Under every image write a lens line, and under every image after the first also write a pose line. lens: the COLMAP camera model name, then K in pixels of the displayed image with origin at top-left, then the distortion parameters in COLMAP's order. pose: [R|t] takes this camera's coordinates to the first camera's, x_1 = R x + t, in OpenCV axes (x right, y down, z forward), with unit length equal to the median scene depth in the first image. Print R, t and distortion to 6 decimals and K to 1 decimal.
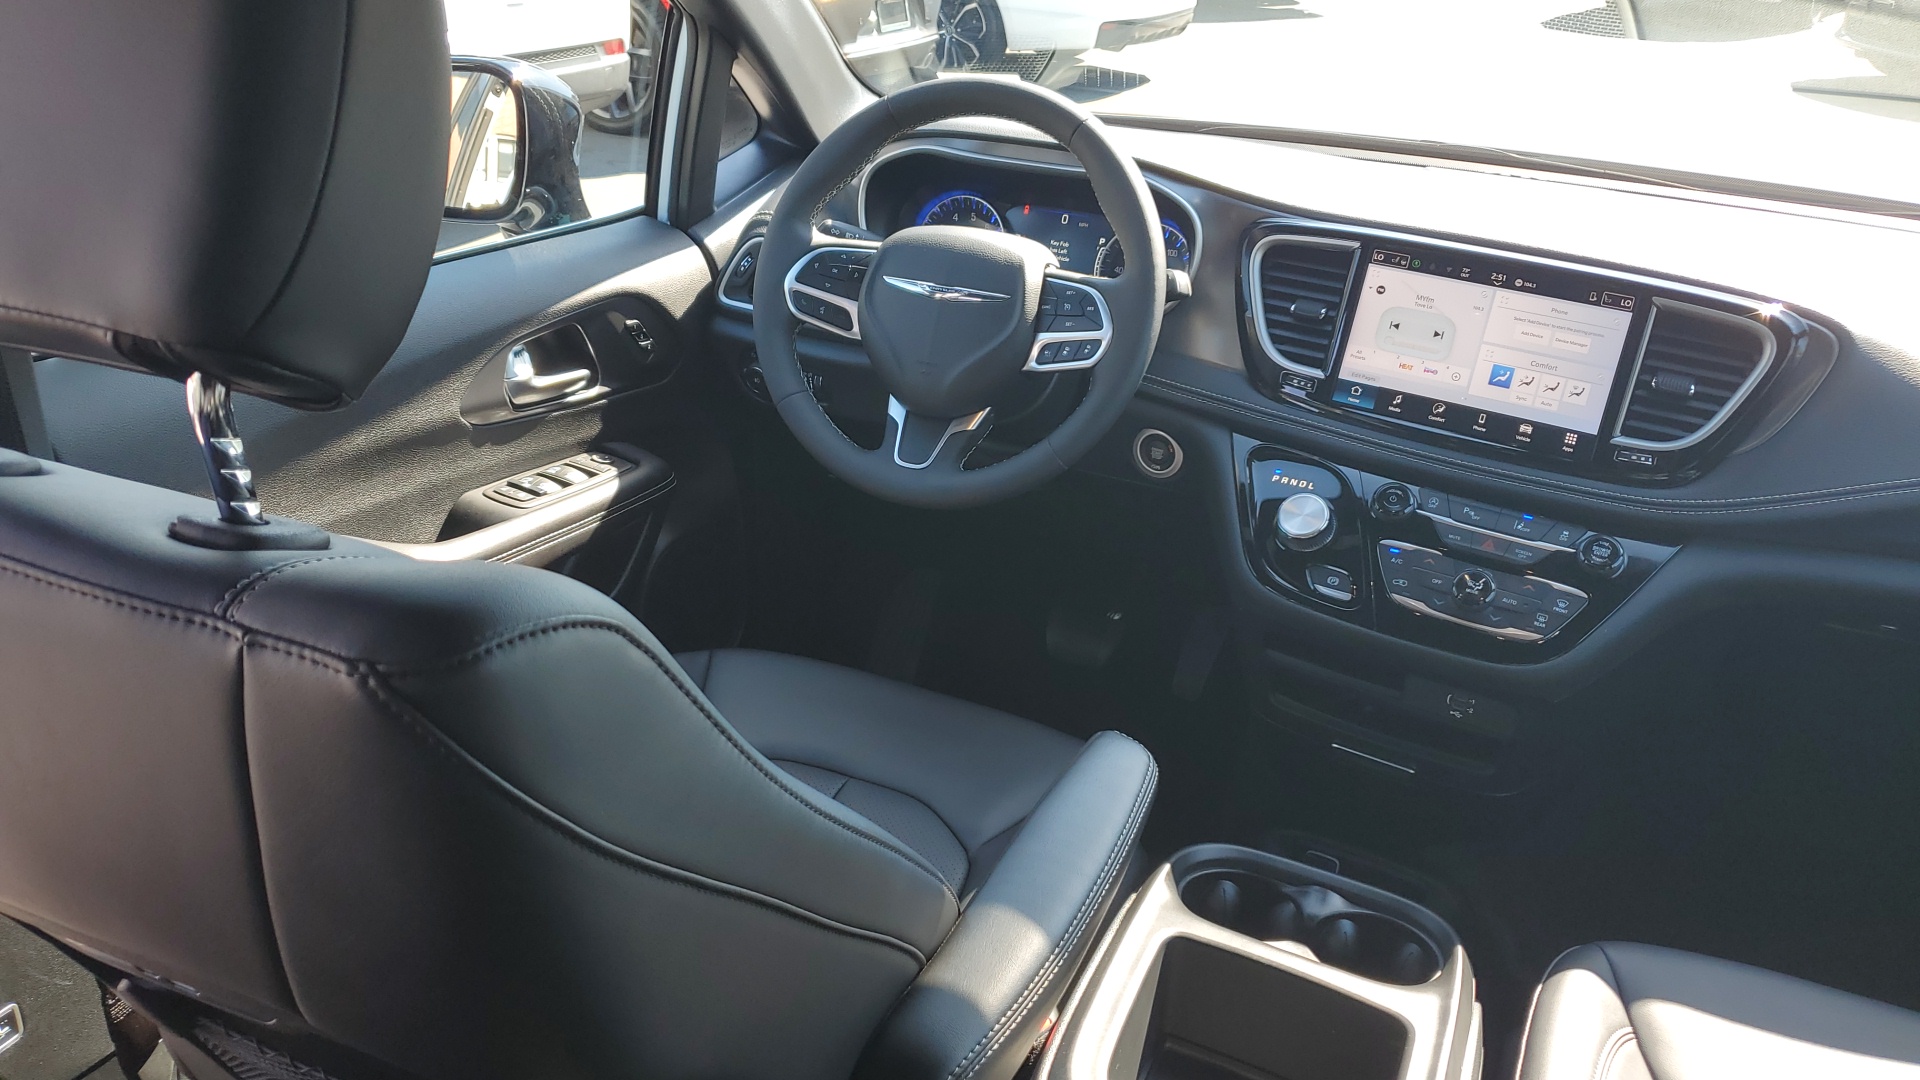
lens RADIAL K [[1526.7, 0, 916.3], [0, 1526.7, 562.6], [0, 0, 1]] dist [0.069073, -0.095777]
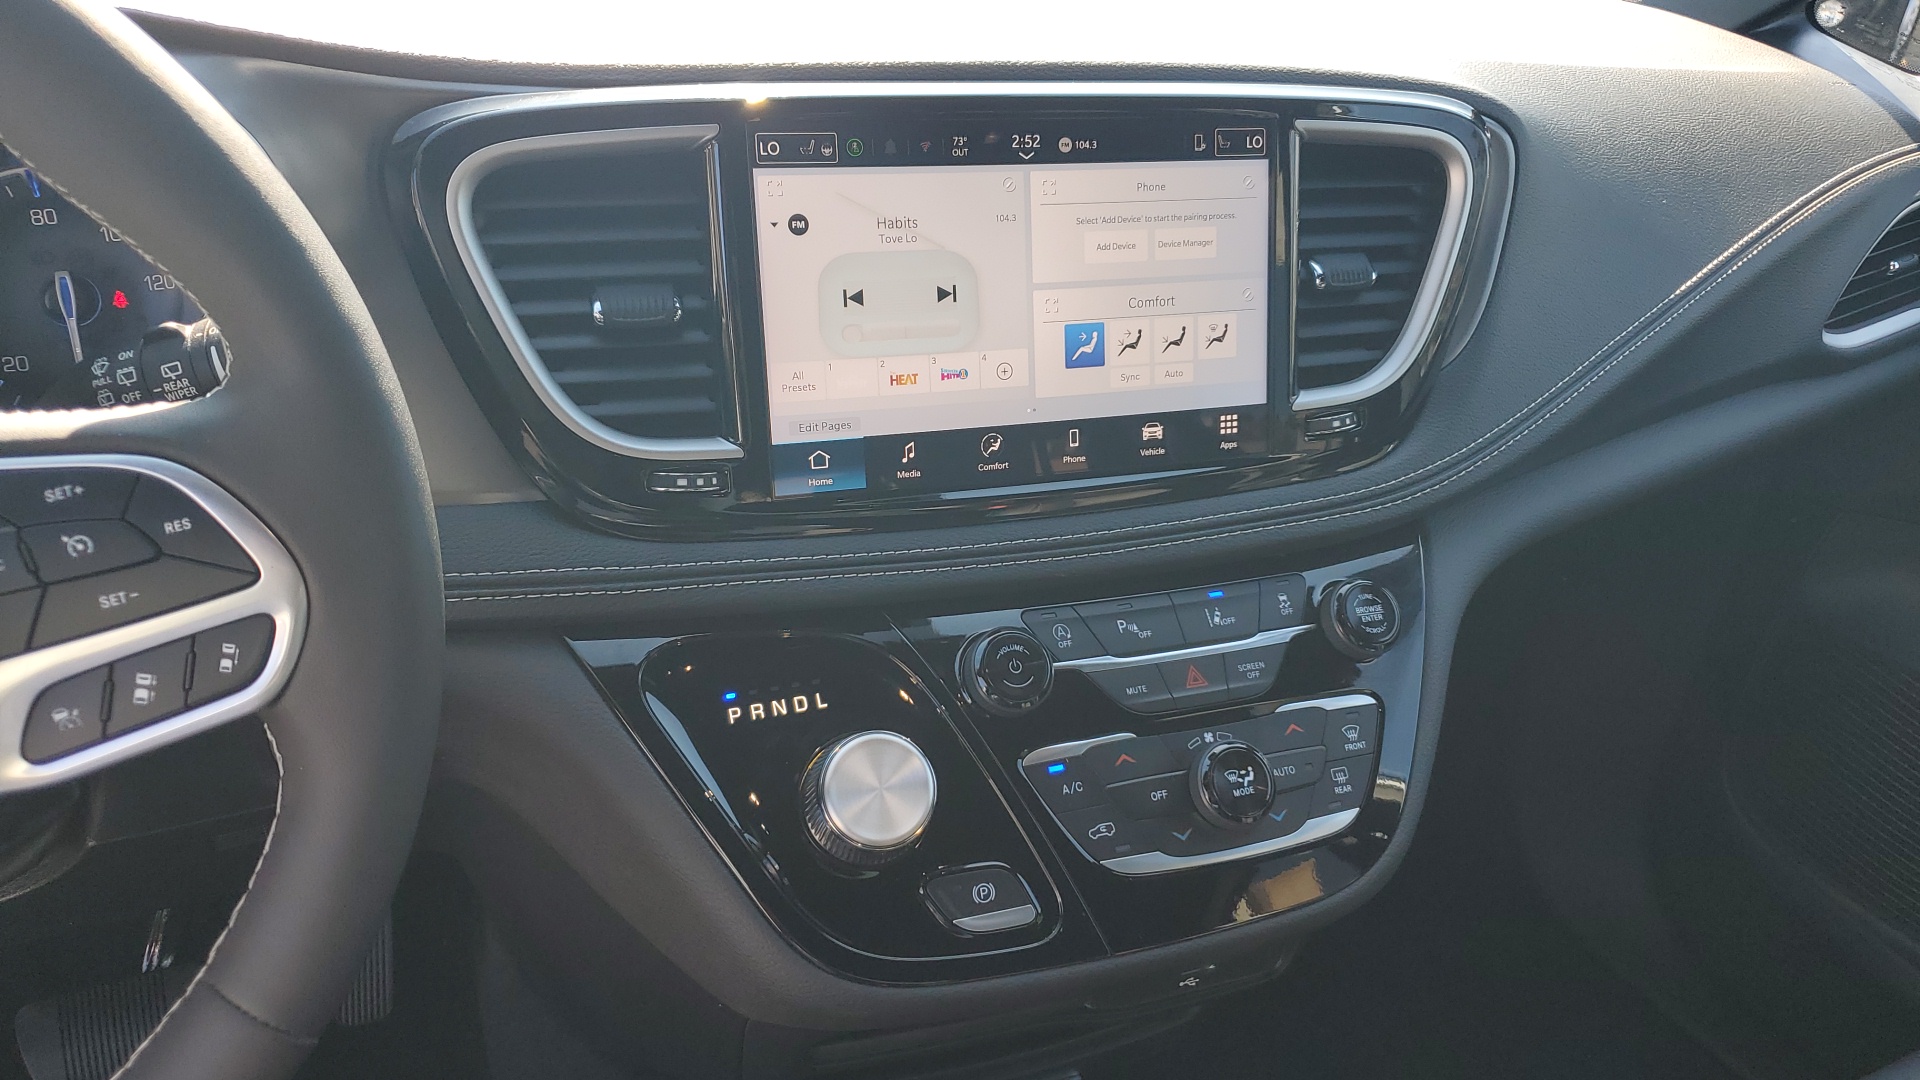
lens RADIAL K [[1526.7, 0, 977.9], [0, 1526.7, 540.5], [0, 0, 1]] dist [0.069073, -0.095777]
pose [[0.623771, -0.380687, 0.682633, 0.008537], [0.306408, 0.922563, 0.234503, -0.180809], [-0.719044, 0.062888, 0.692114, 0.674153]]
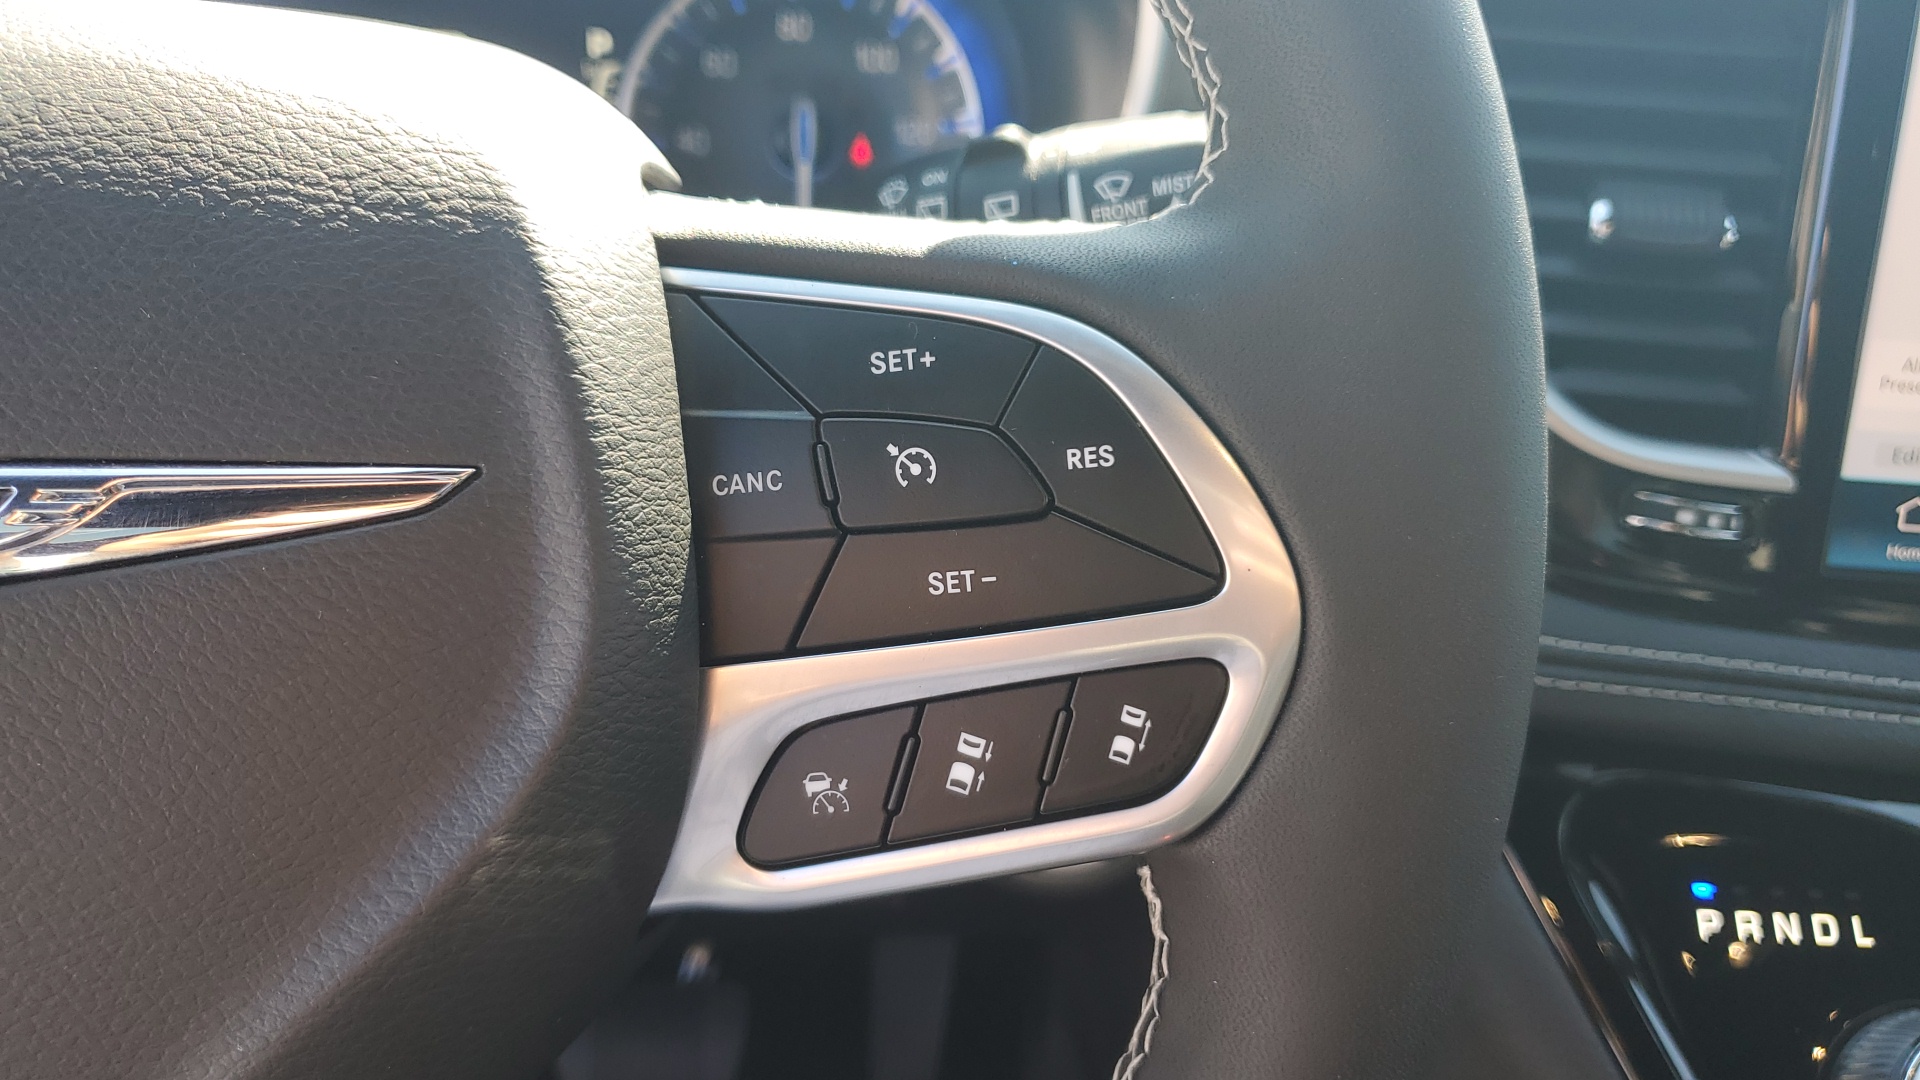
lens RADIAL K [[1526.7, 0, 966.1], [0, 1526.7, 520.5], [0, 0, 1]] dist [0.069073, -0.095777]
pose [[0.860841, -0.236086, 0.450794, 0.037311], [0.202925, 0.971645, 0.121355, -0.175469], [-0.466662, -0.012990, 0.884340, 0.857048]]
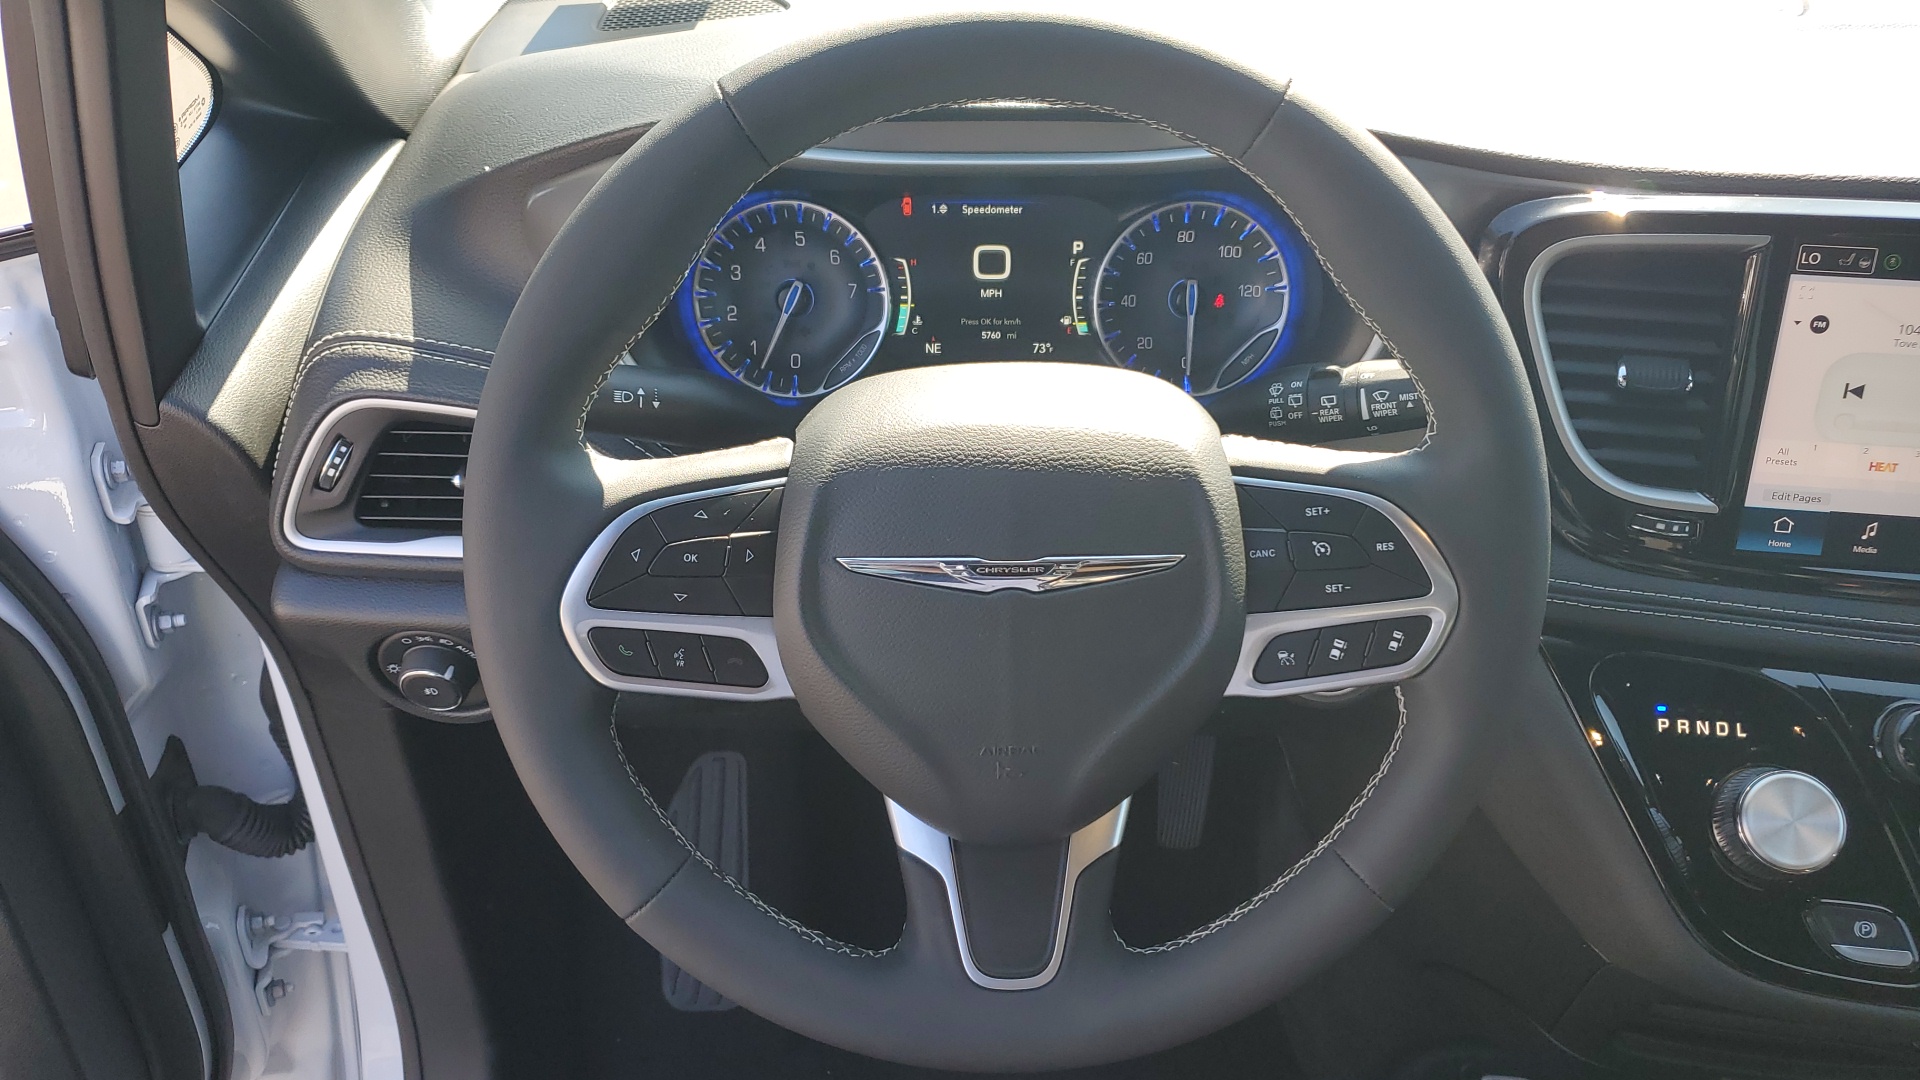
lens RADIAL K [[1526.7, 0, 981.1], [0, 1526.7, 545.0], [0, 0, 1]] dist [0.069073, -0.095777]
pose [[0.900119, -0.277704, 0.335658, -0.121339], [0.217351, 0.954014, 0.206434, -0.269420], [-0.377550, -0.112859, 0.919086, 0.641957]]
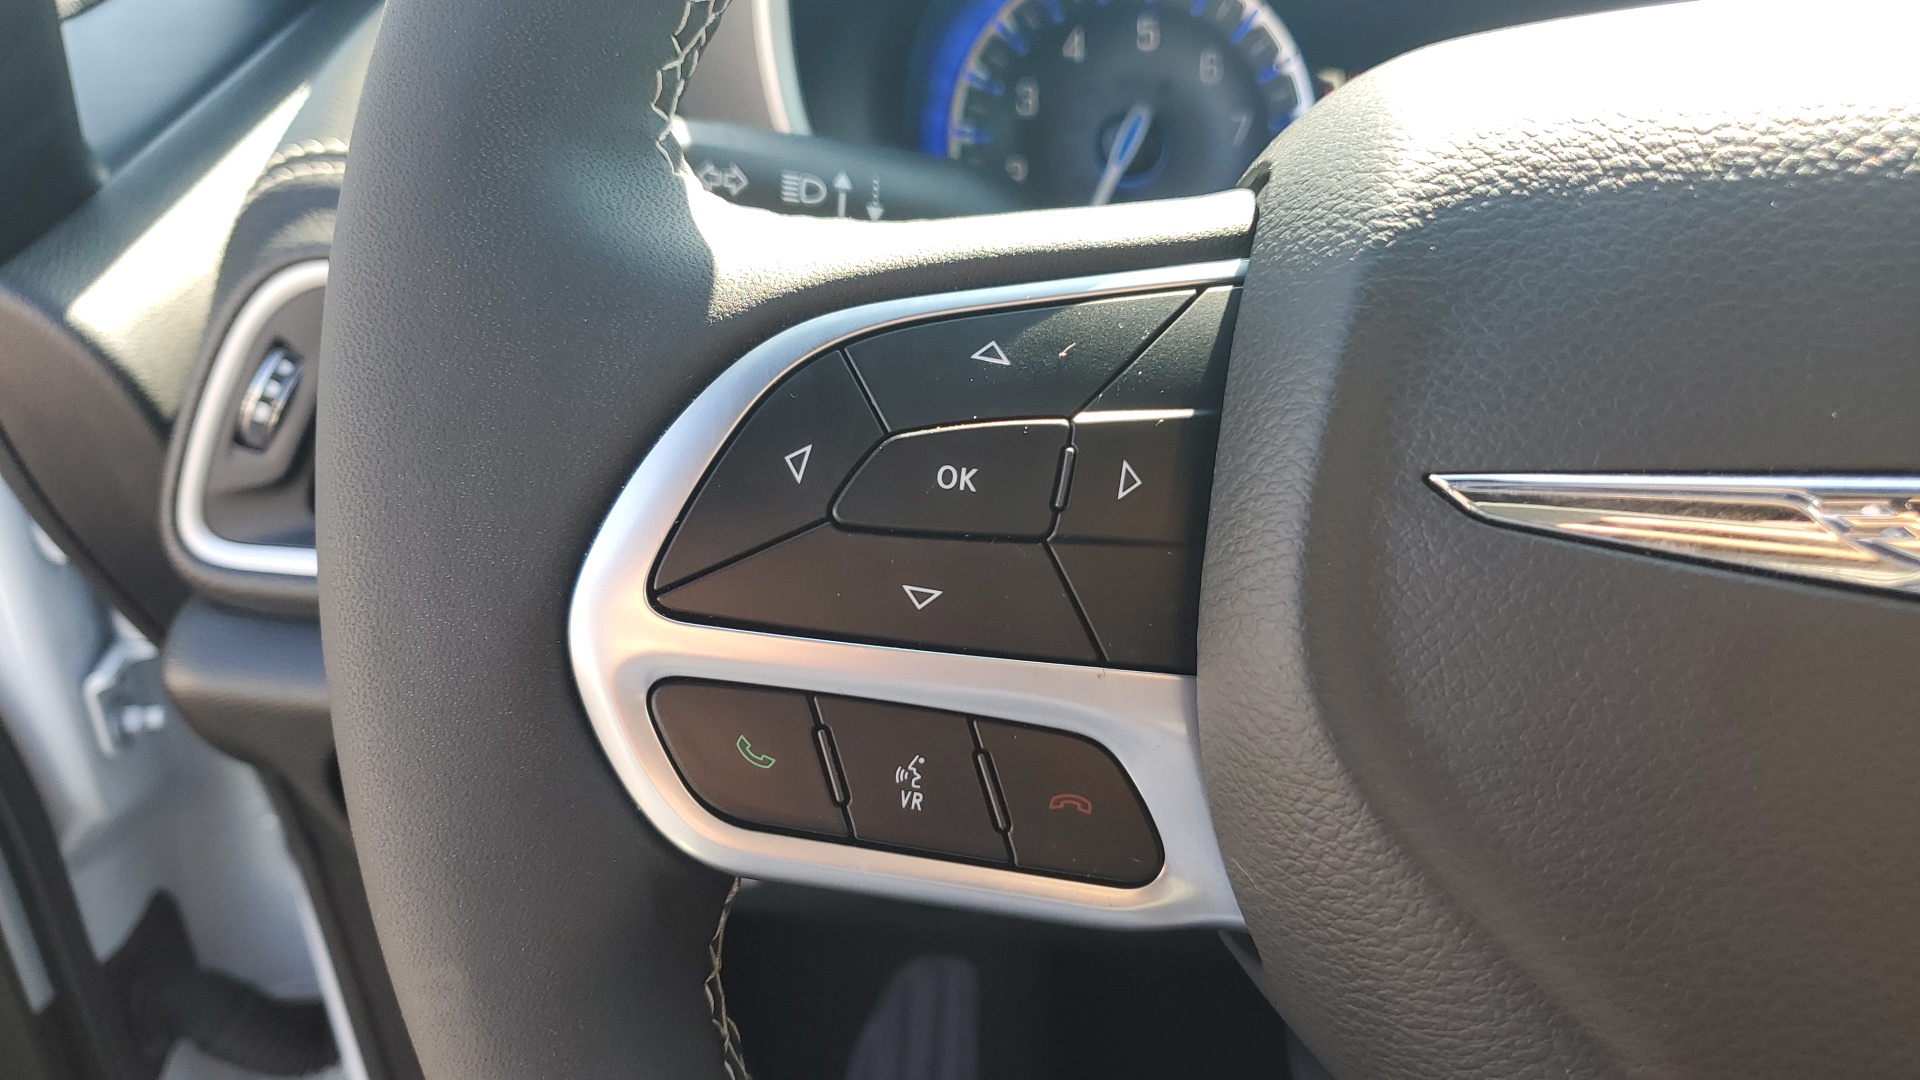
lens RADIAL K [[1526.7, 0, 973.8], [0, 1526.7, 539.5], [0, 0, 1]] dist [0.069073, -0.095777]
pose [[0.947313, -0.218706, 0.234020, -0.086603], [0.208805, 0.975687, 0.066596, -0.202400], [-0.242895, -0.014223, 0.969948, 0.913275]]
